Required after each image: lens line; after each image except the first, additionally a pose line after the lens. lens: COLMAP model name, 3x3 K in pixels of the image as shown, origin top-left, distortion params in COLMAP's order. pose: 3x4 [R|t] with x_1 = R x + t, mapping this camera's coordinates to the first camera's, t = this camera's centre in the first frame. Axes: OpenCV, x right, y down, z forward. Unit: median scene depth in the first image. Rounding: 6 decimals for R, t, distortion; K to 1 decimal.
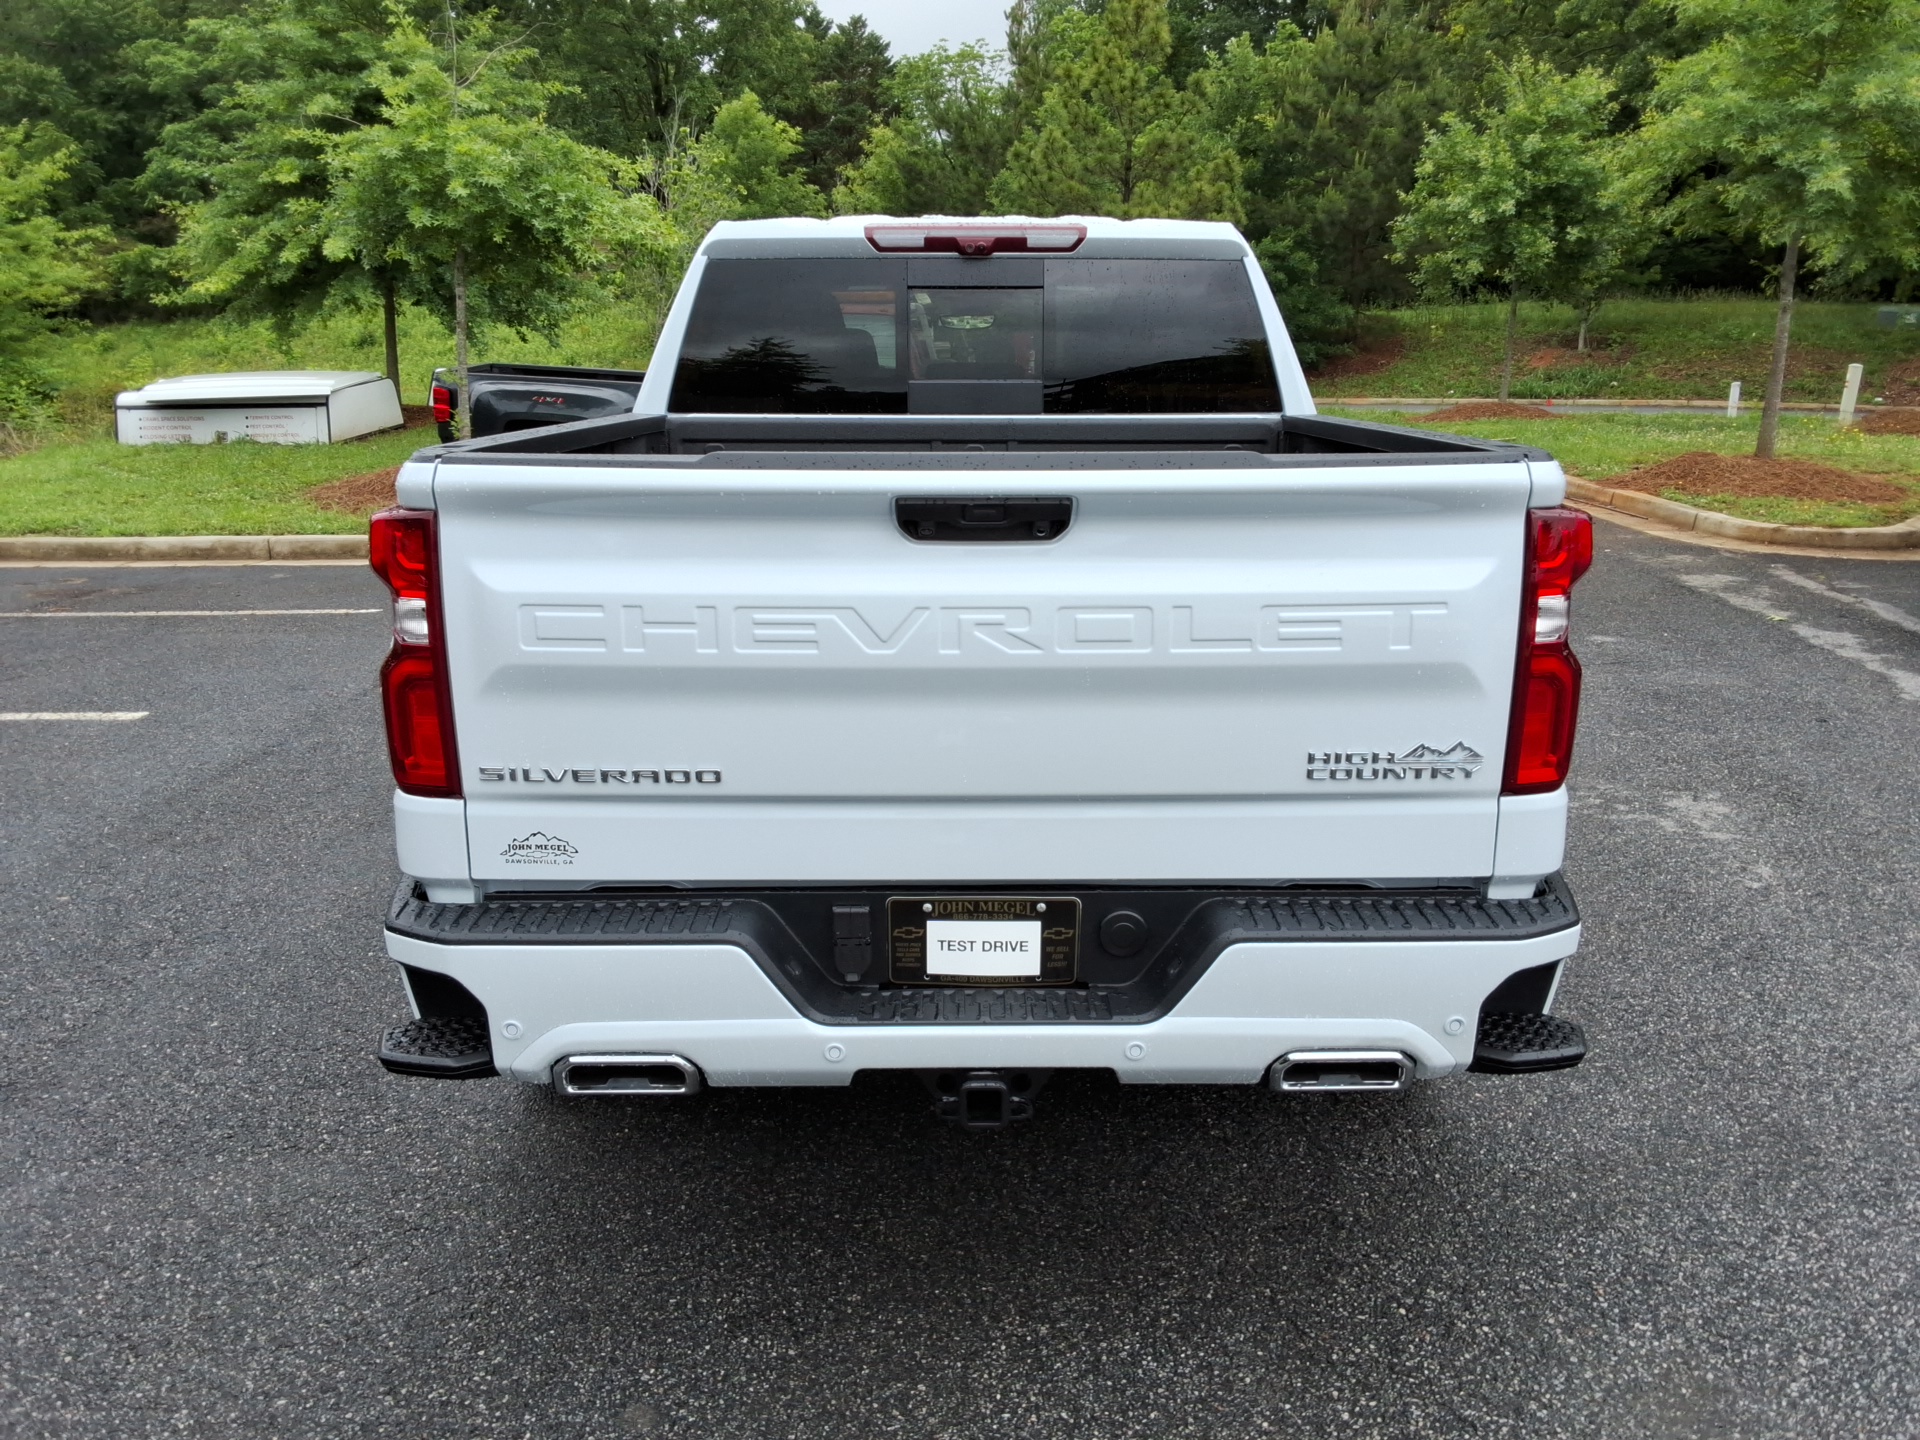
lens RADIAL K [[1540.0, 0, 971.2], [0, 1540.0, 699.3], [0, 0, 1]] dist [0.105594, -0.156567]
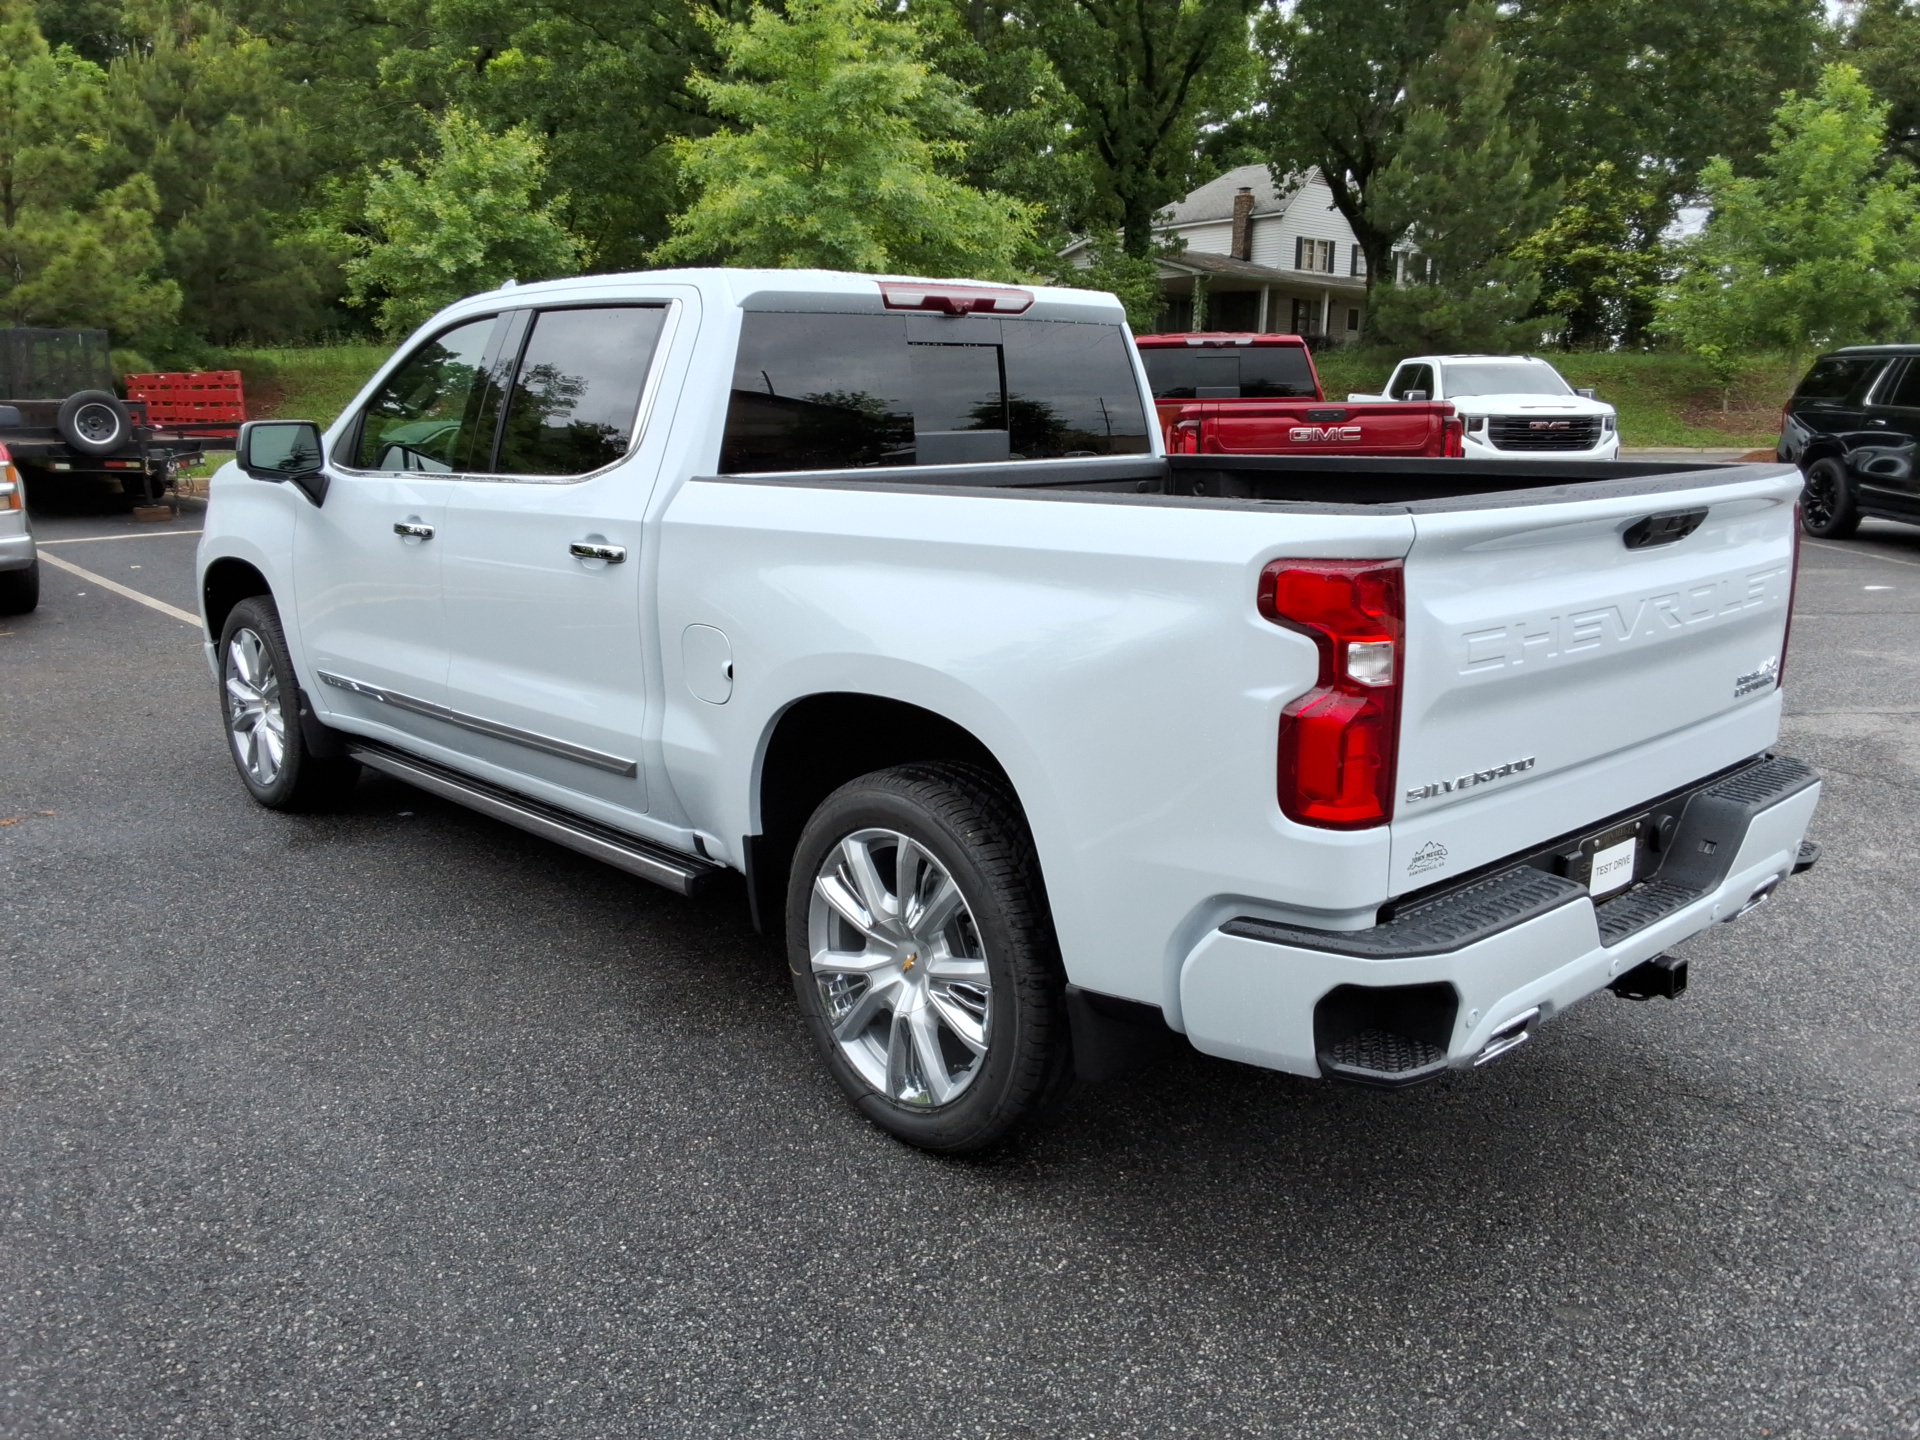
lens RADIAL K [[1540.0, 0, 968.0], [0, 1540.0, 696.0], [0, 0, 1]] dist [0.105594, -0.156567]
pose [[0.737582, -0.136794, 0.661257, -0.347124], [0.155873, 0.987310, 0.030380, -0.028580], [-0.657021, 0.080665, 0.749544, 0.106034]]
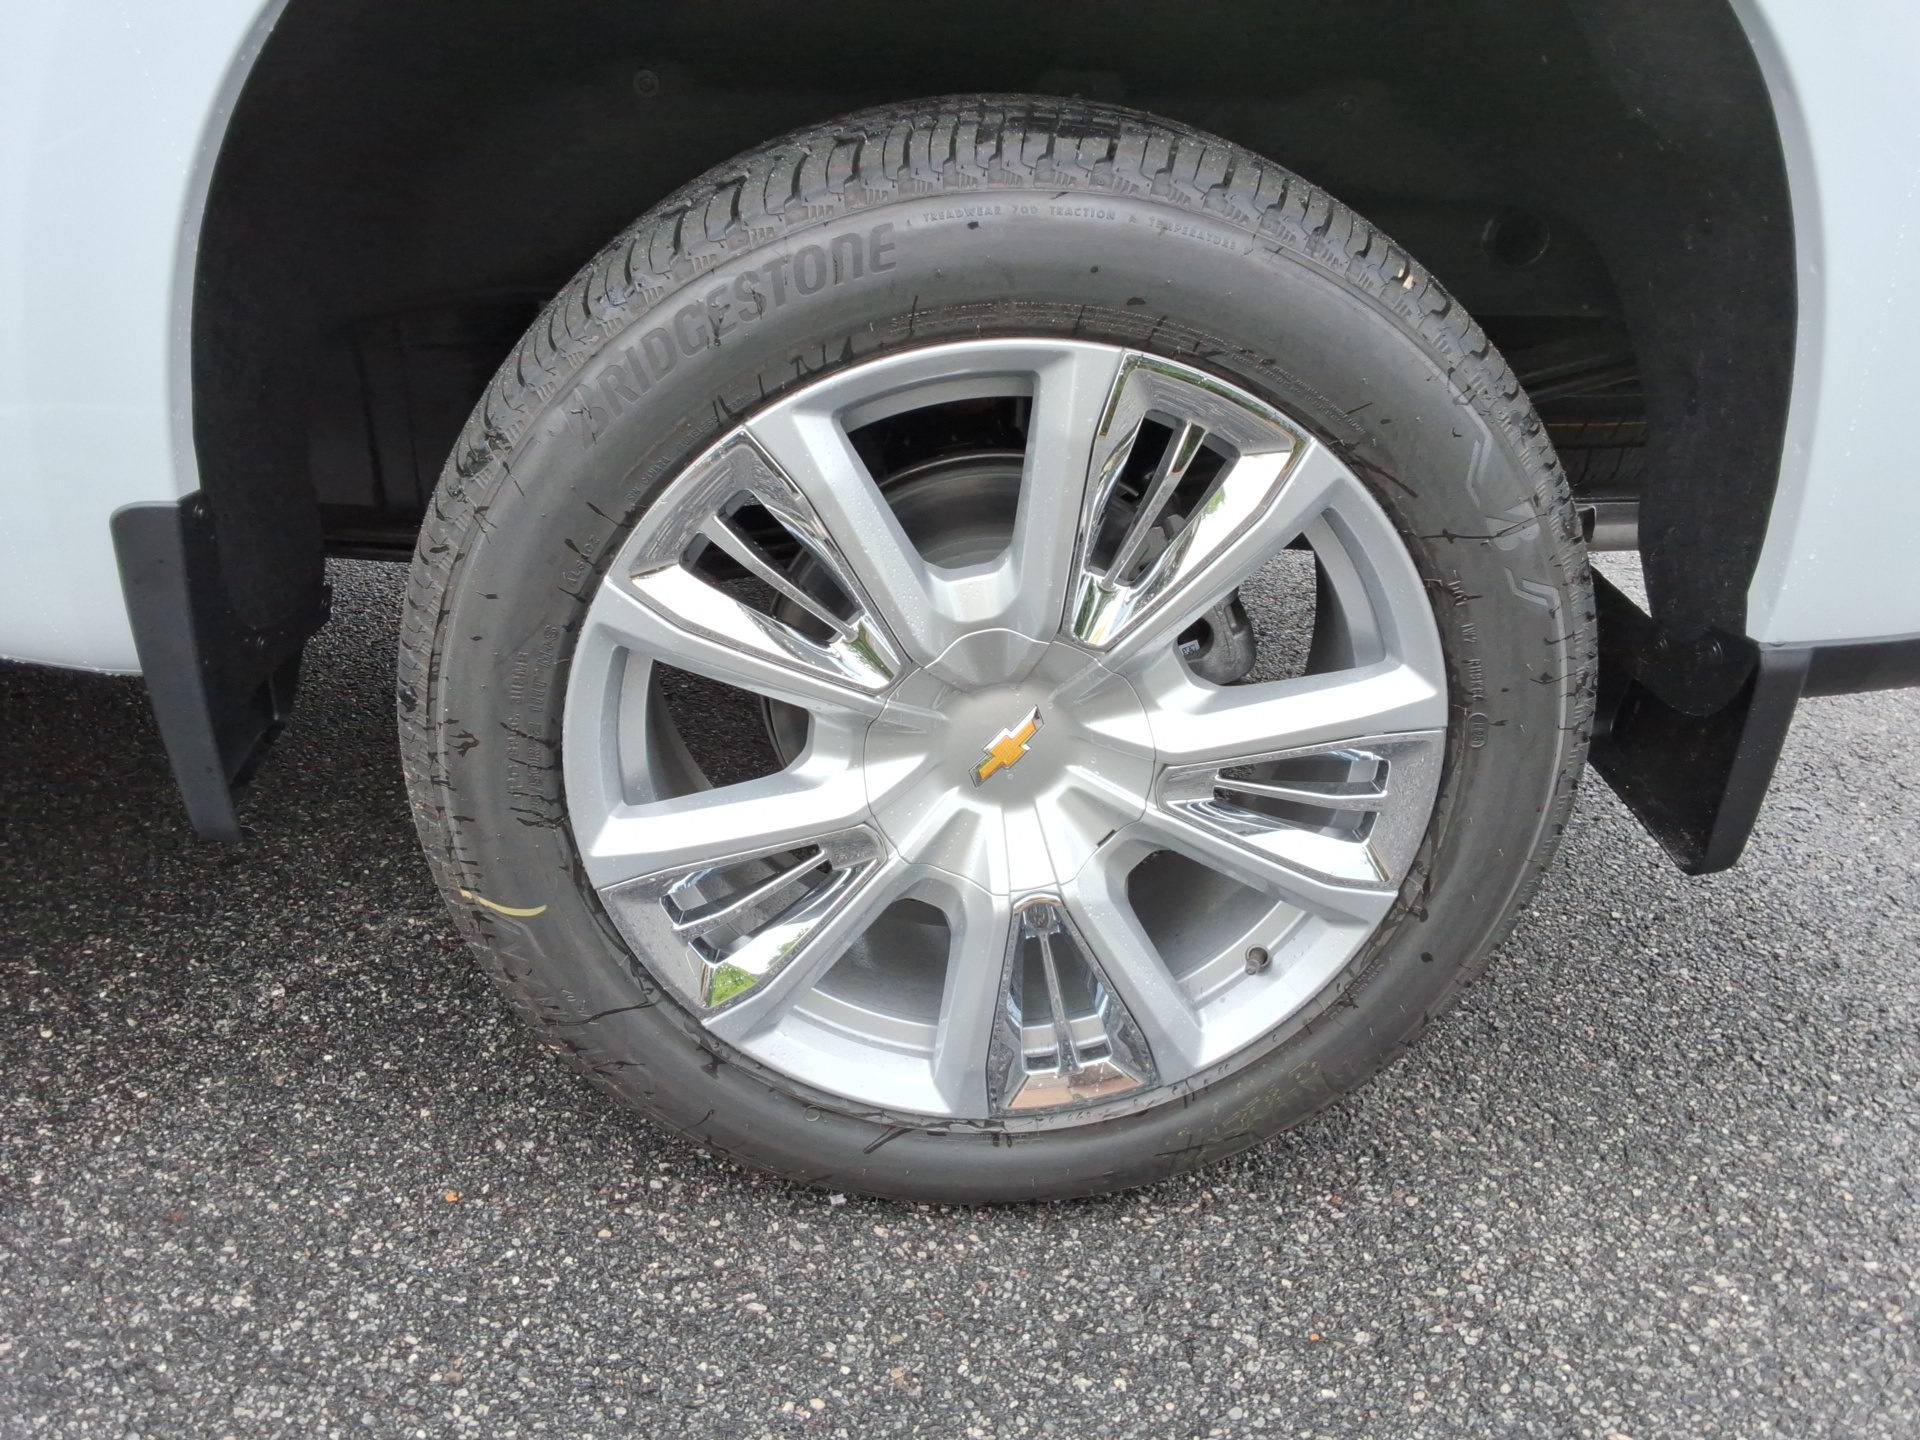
lens RADIAL K [[1540.0, 0, 953.2], [0, 1540.0, 716.0], [0, 0, 1]] dist [0.105594, -0.156567]
pose [[-0.046945, -0.465418, 0.883845, -0.232689], [0.175087, 0.867289, 0.465999, -0.016807], [-0.983433, 0.176626, 0.040773, 0.384558]]
